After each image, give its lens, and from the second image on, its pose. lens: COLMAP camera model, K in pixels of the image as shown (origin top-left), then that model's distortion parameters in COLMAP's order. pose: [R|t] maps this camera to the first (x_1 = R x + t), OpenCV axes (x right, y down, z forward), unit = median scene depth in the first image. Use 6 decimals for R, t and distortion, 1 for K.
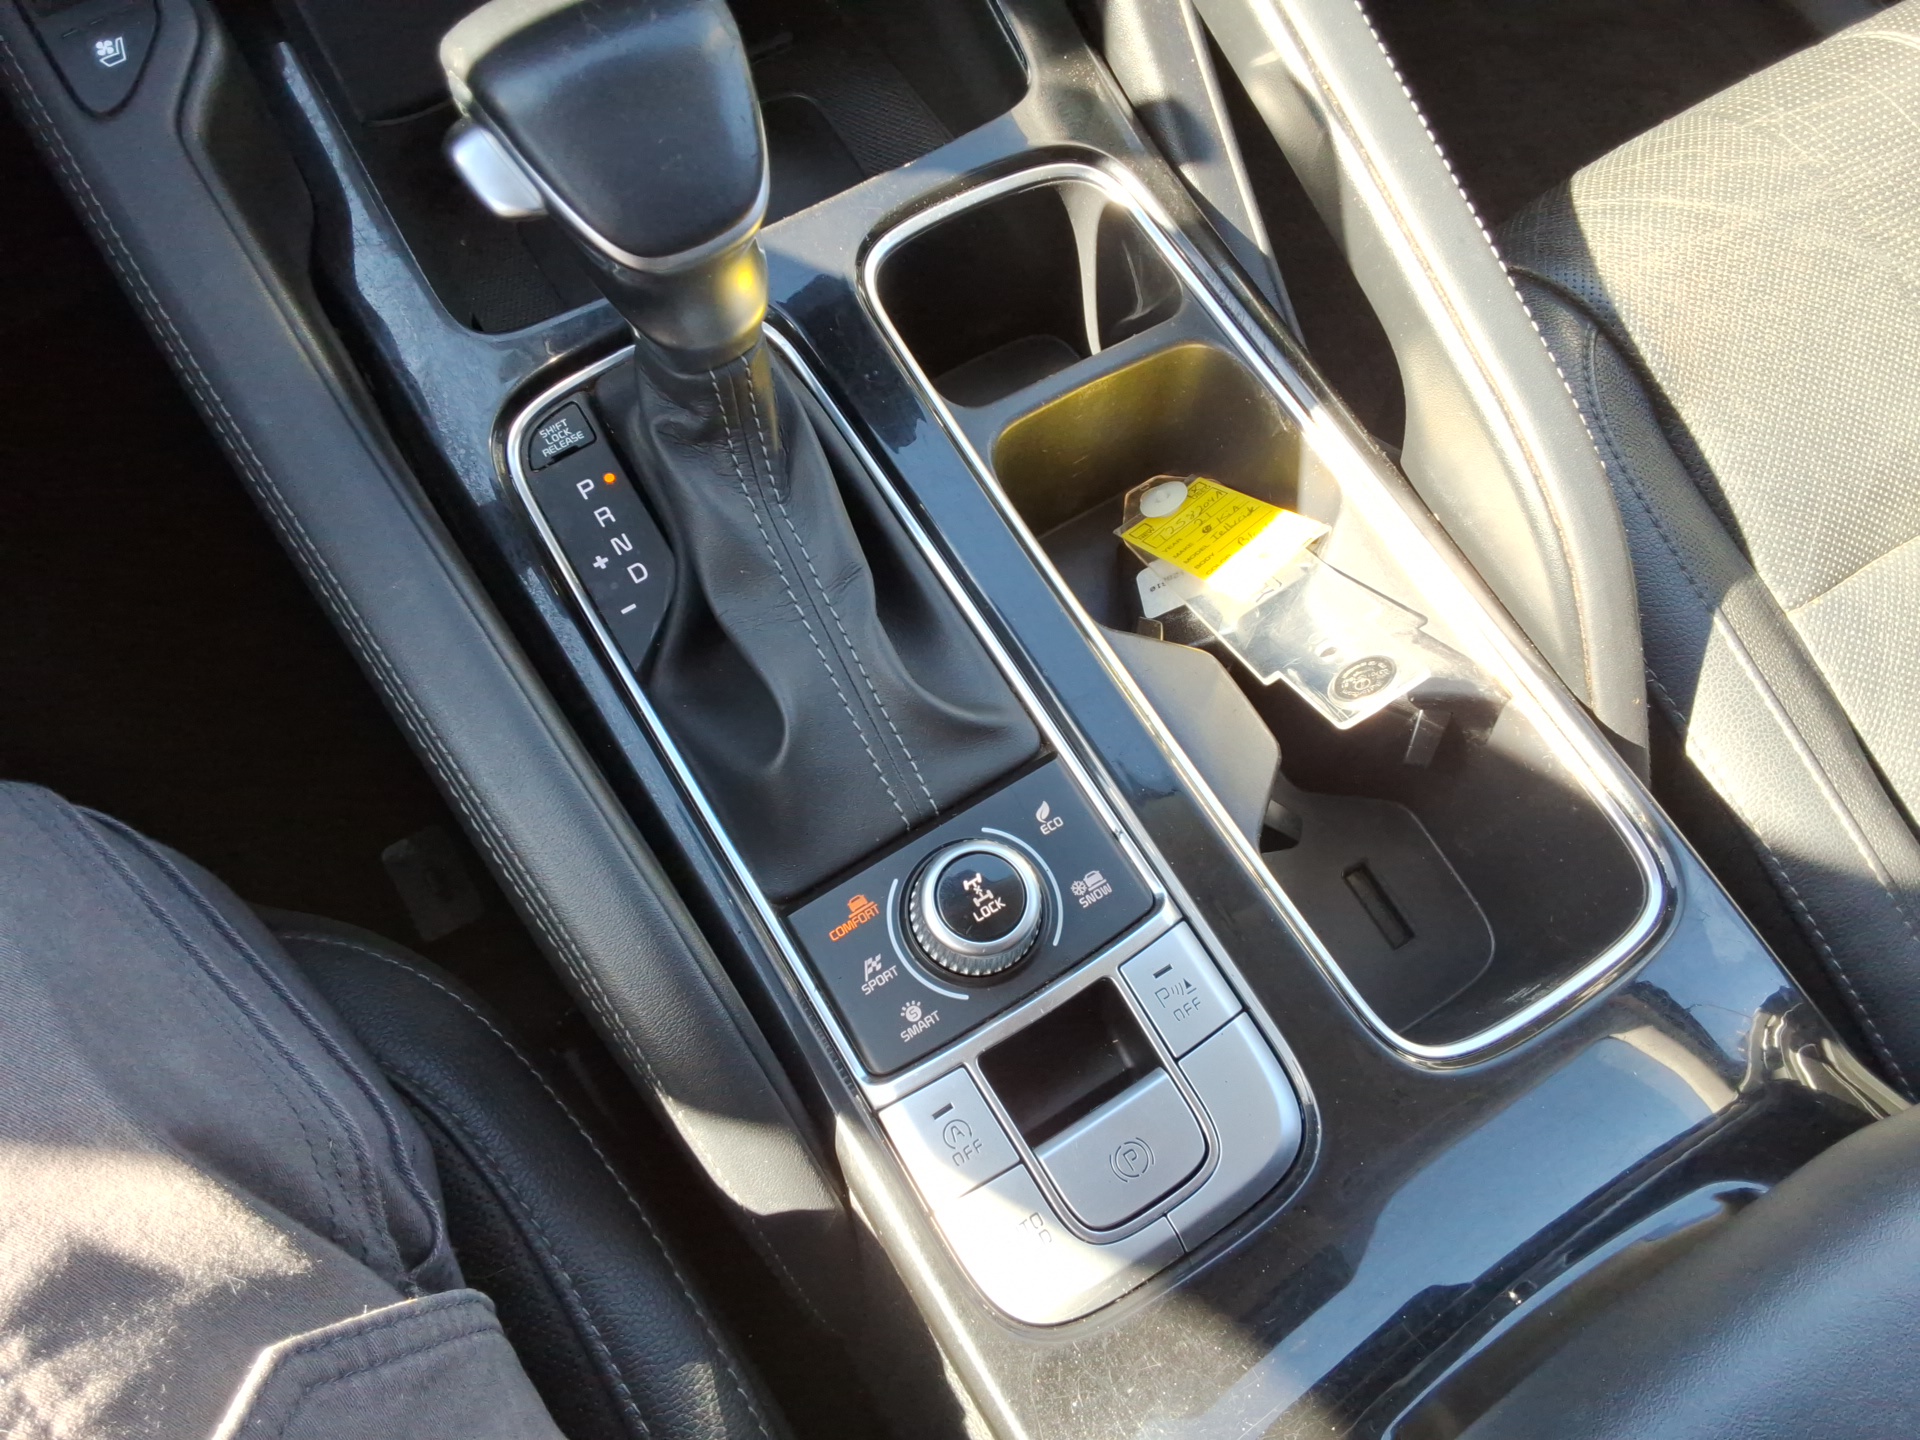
lens RADIAL K [[1546.0, 0, 984.9], [0, 1546.0, 717.5], [0, 0, 1]] dist [0.113683, -0.167276]
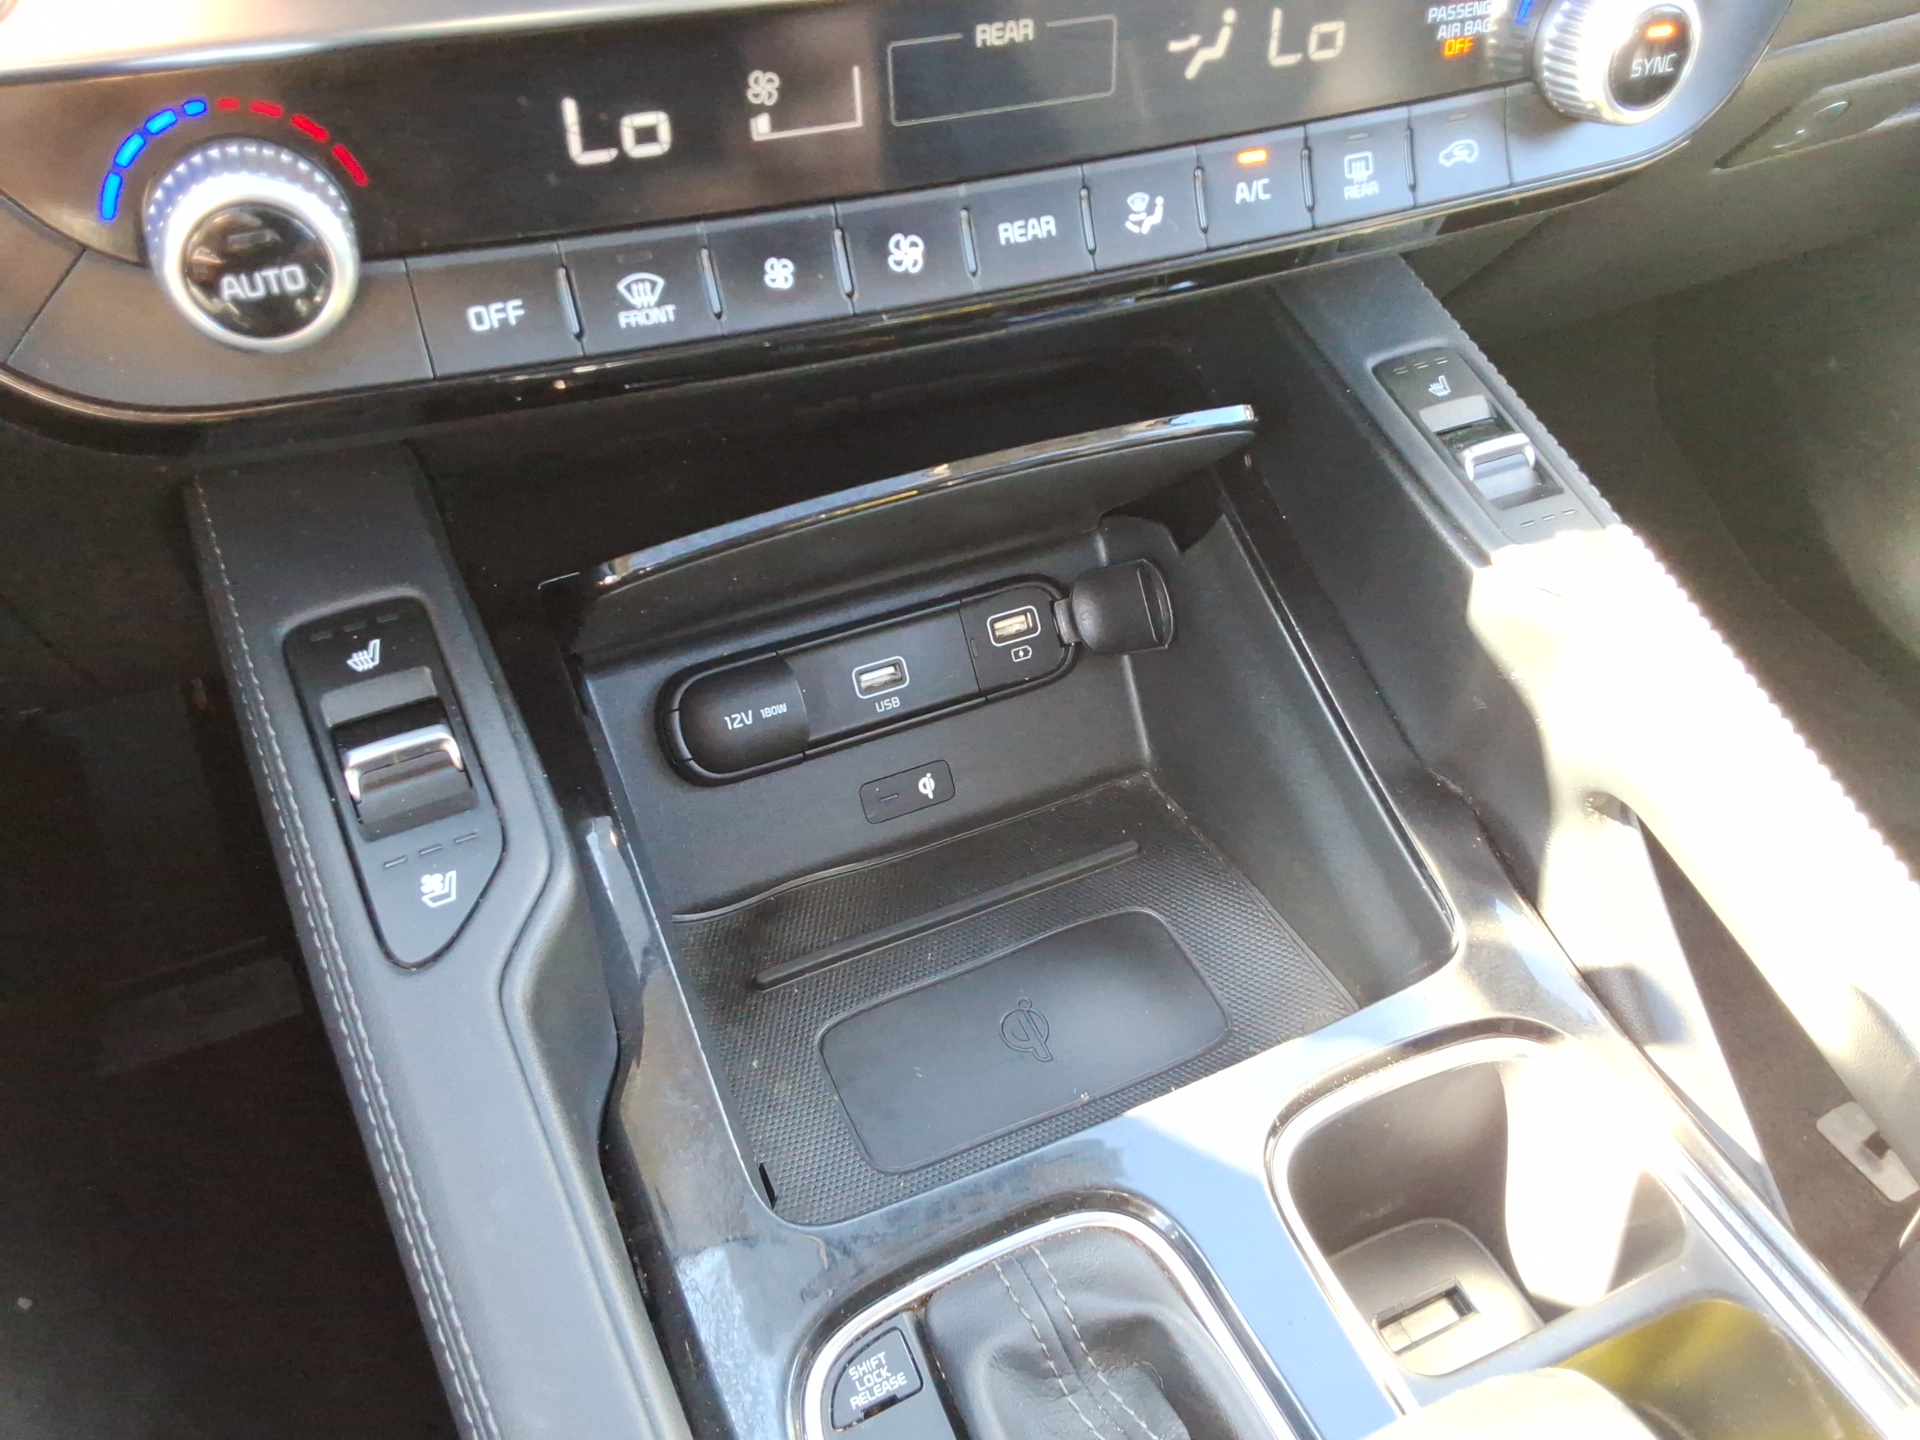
lens RADIAL K [[1546.0, 0, 984.9], [0, 1546.0, 717.5], [0, 0, 1]] dist [0.113683, -0.167276]
pose [[0.994651, 0.059938, -0.084126, -0.176455], [-0.089087, 0.909984, -0.404961, -0.168300], [0.052281, 0.410289, 0.910456, 0.197415]]
